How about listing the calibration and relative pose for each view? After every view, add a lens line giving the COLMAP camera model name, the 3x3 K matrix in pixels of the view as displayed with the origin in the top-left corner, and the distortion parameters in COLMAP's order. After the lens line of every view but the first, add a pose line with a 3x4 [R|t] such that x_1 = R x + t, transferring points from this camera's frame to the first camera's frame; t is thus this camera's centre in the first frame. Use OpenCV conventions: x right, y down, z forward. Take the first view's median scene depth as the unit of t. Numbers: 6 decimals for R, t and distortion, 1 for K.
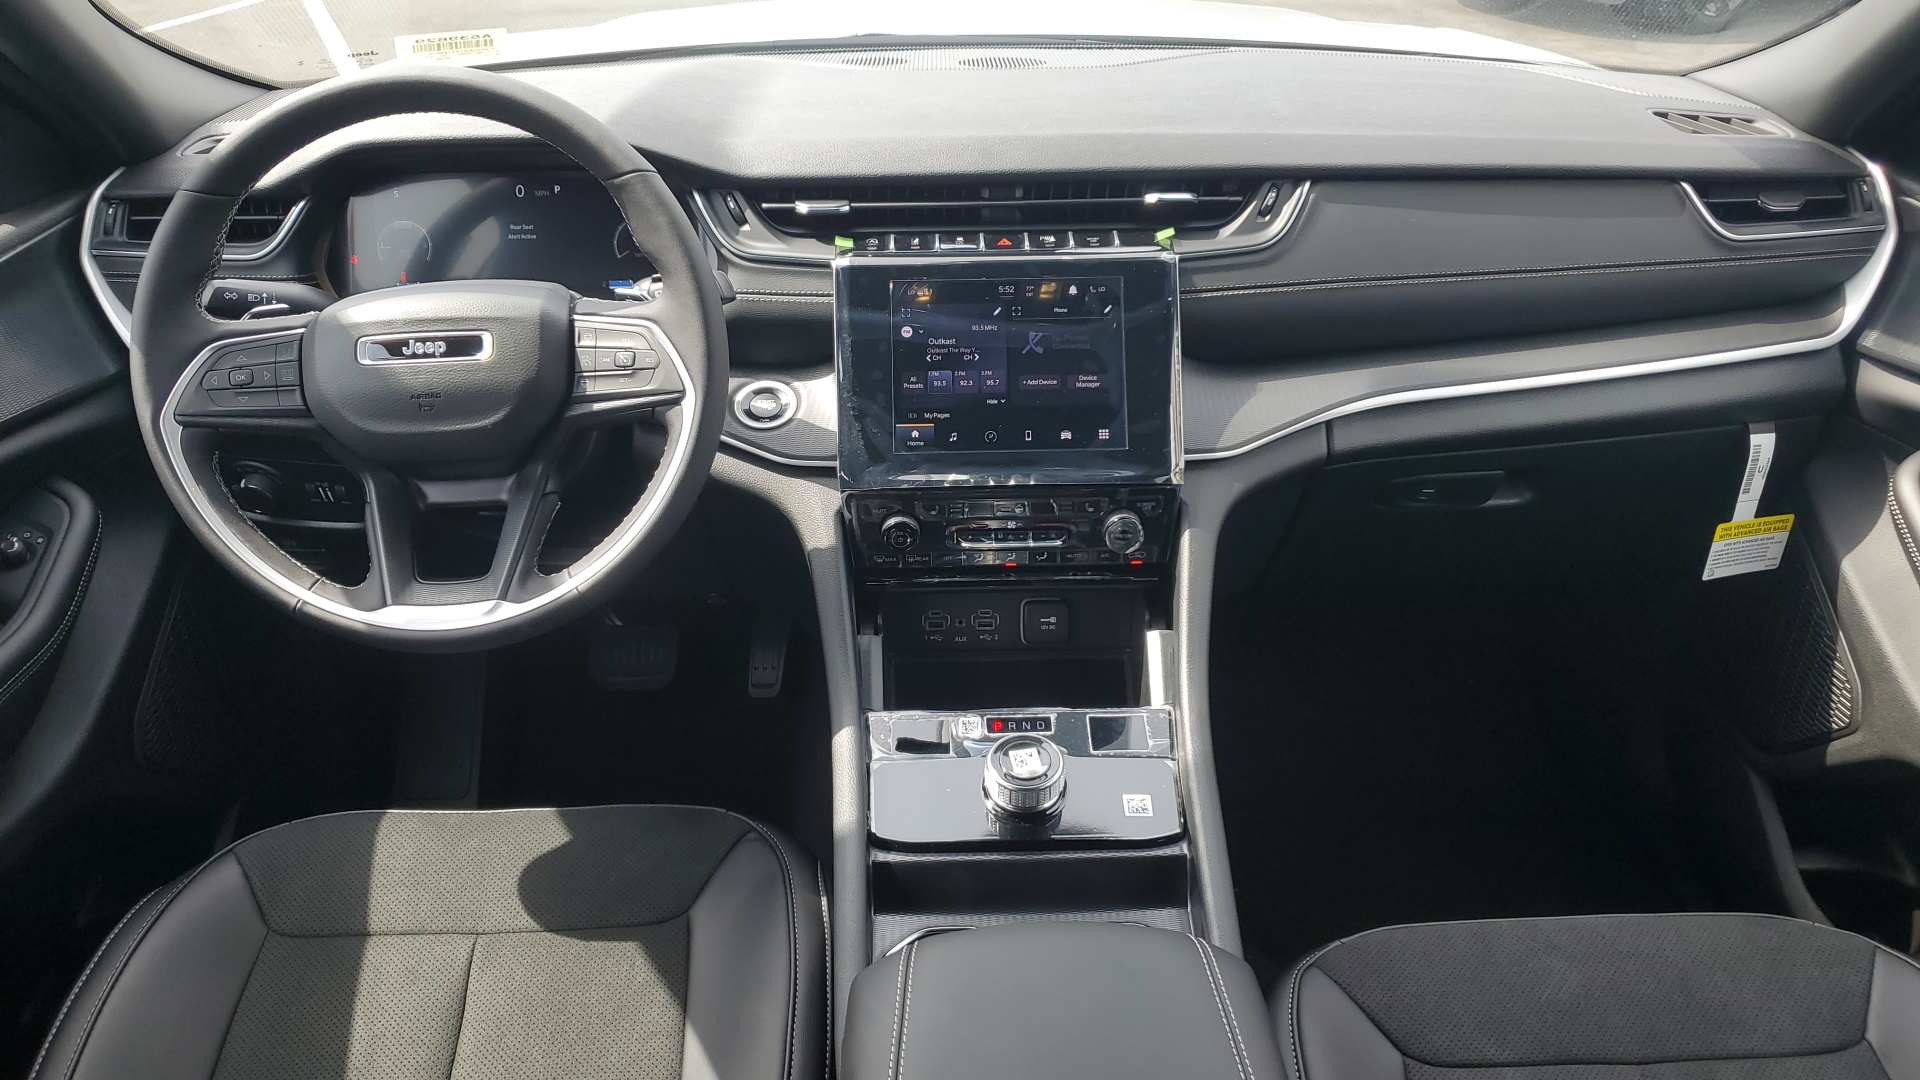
lens RADIAL K [[1523.2, 0, 962.1], [0, 1523.2, 530.5], [0, 0, 1]] dist [0.168907, -0.420574]
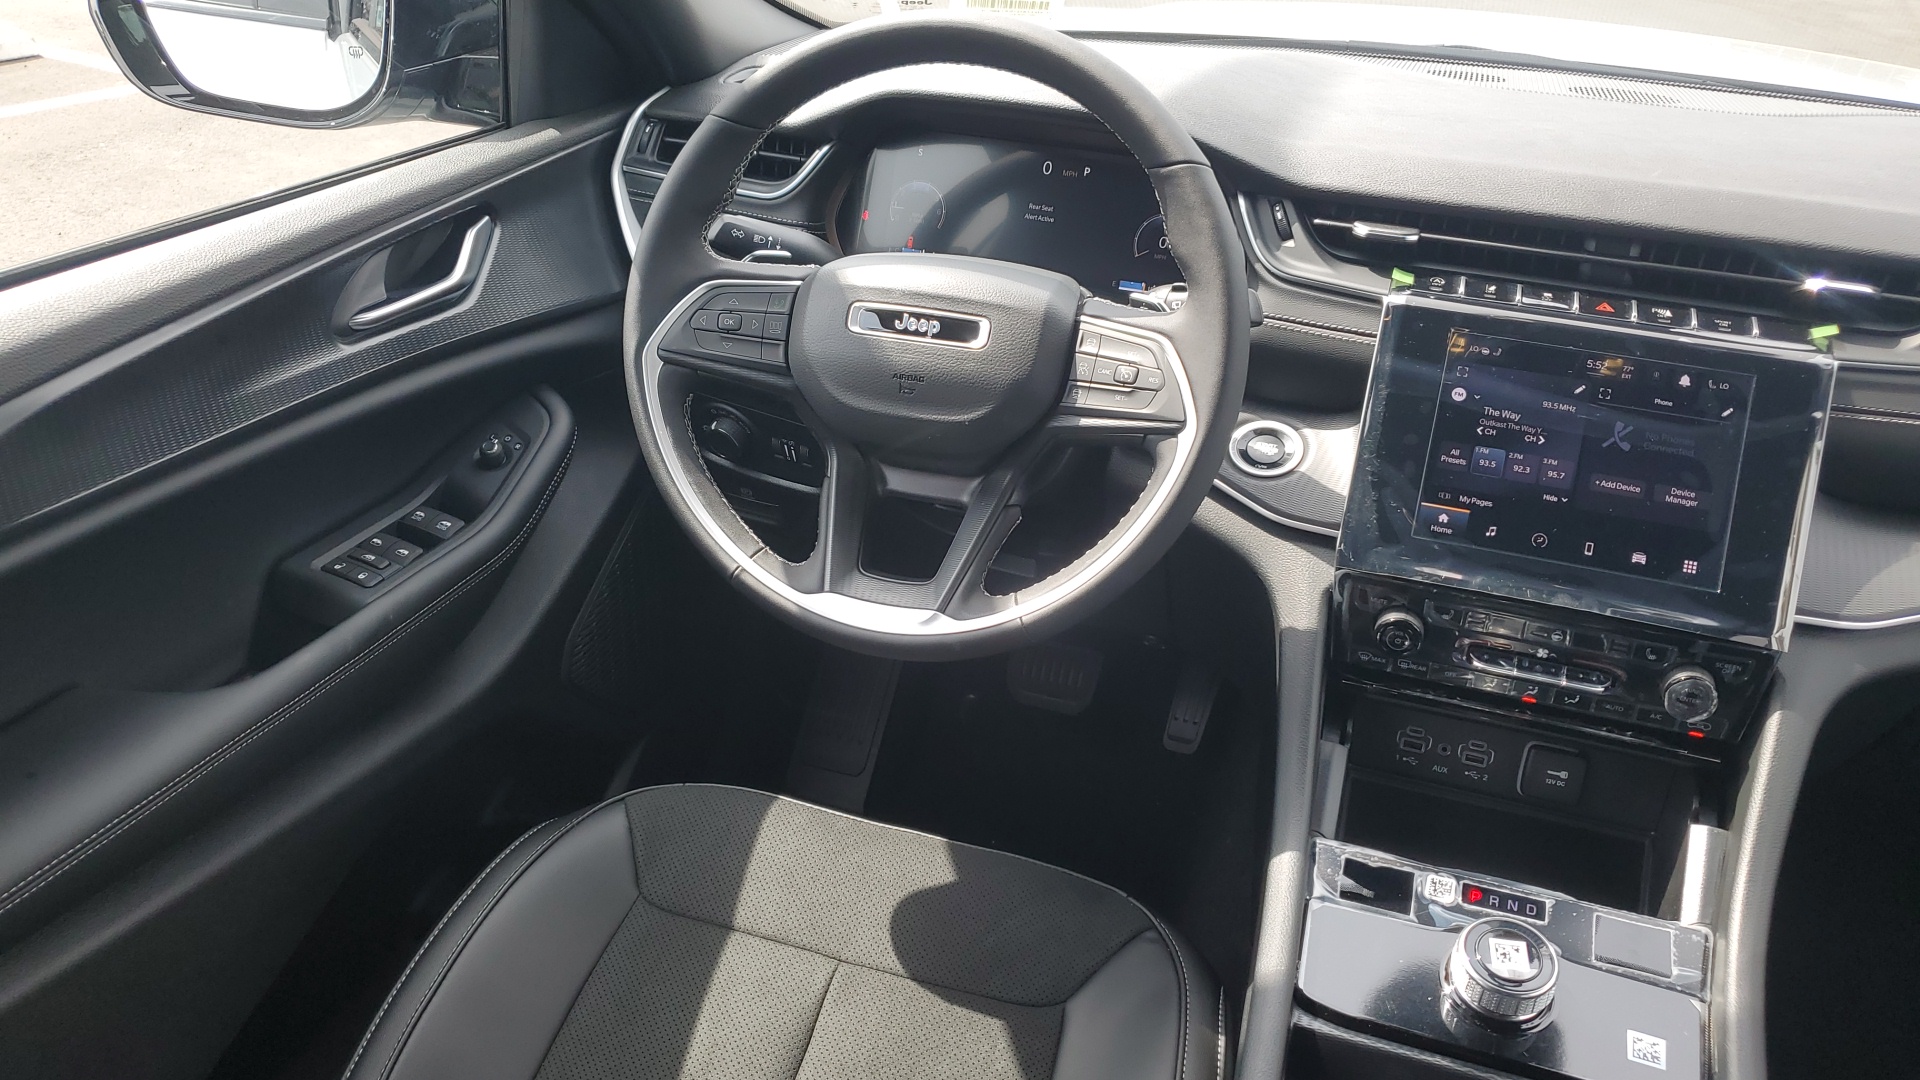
lens RADIAL K [[1523.2, 0, 962.1], [0, 1523.2, 530.5], [0, 0, 1]] dist [0.168907, -0.420574]
pose [[0.941967, 0.204548, -0.266191, -0.052039], [-0.205055, 0.978400, 0.026202, -0.025248], [0.265801, 0.029902, 0.963564, 0.127895]]
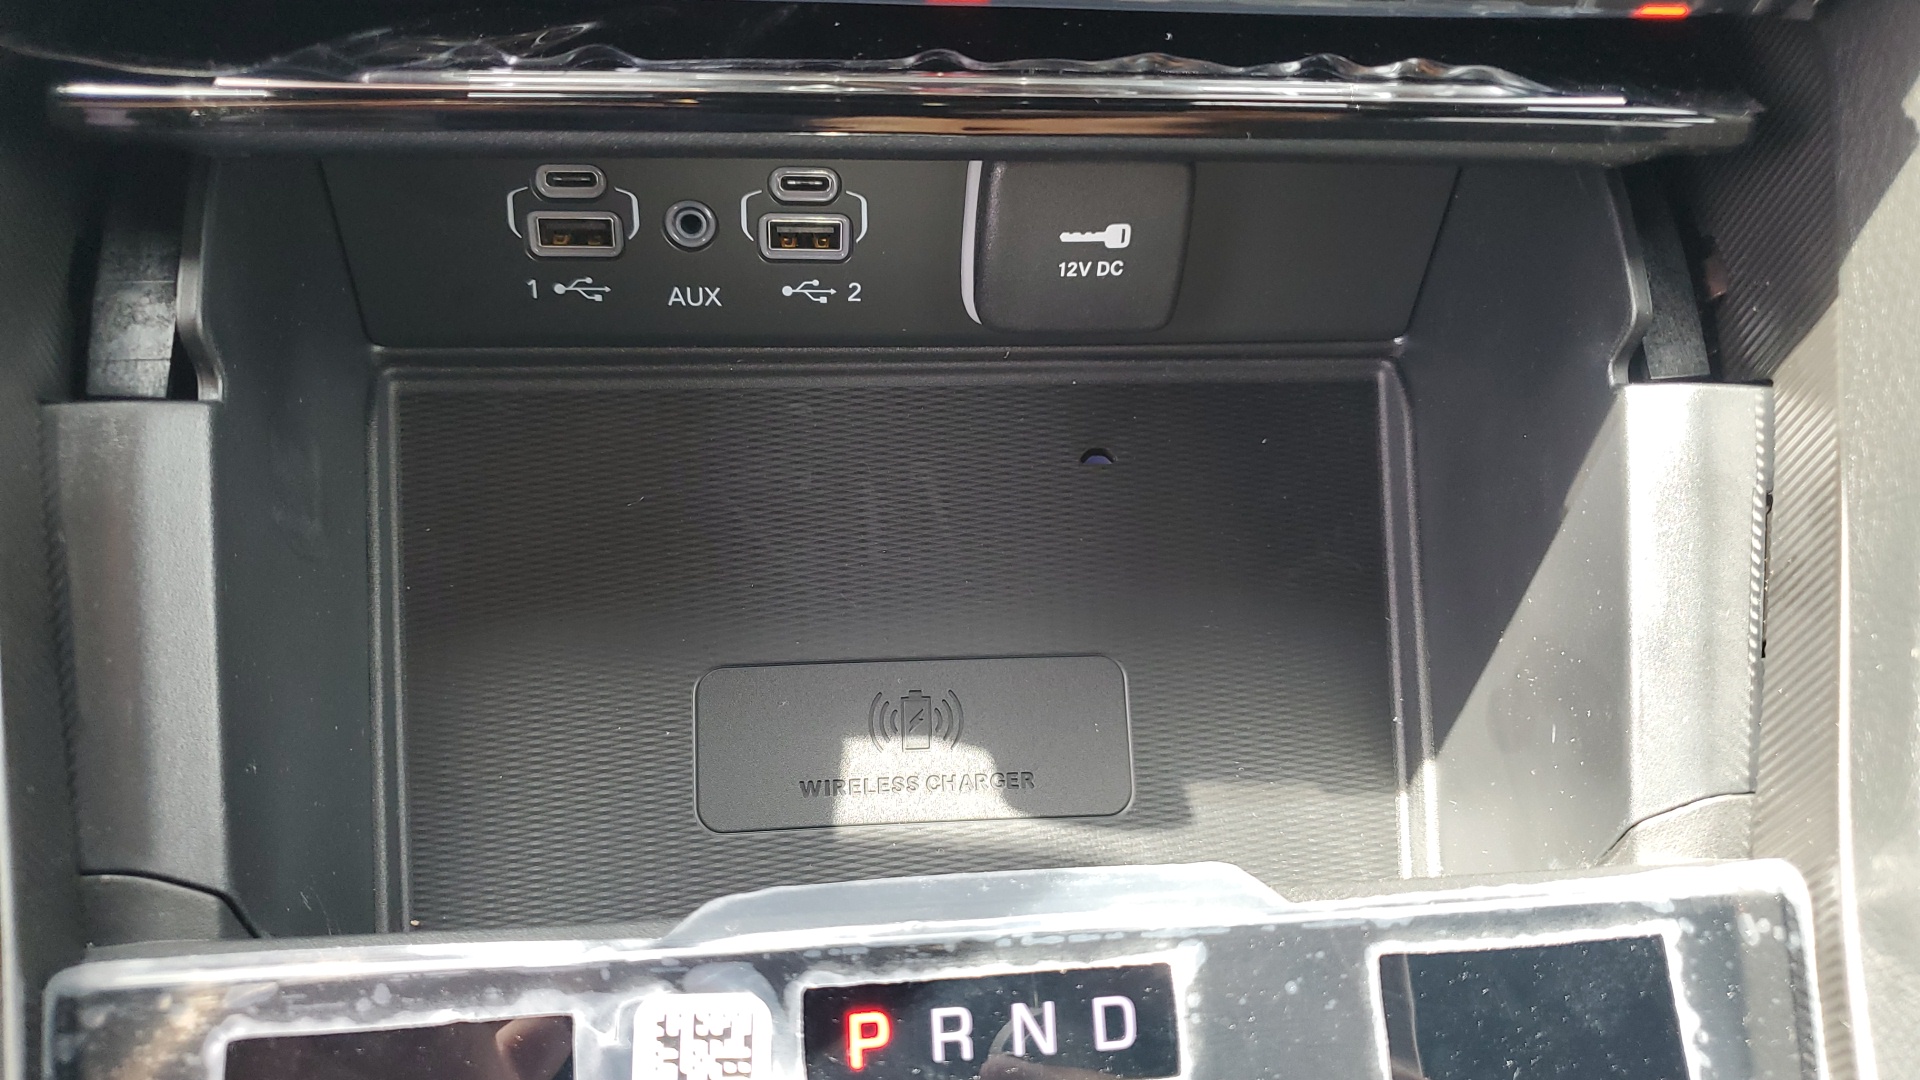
lens RADIAL K [[1523.2, 0, 962.1], [0, 1523.2, 530.5], [0, 0, 1]] dist [0.168907, -0.420574]
pose [[0.992766, 0.010250, 0.119630, 0.012155], [-0.063272, 0.891445, 0.448690, -0.000687], [-0.102044, -0.453013, 0.885645, 0.836732]]
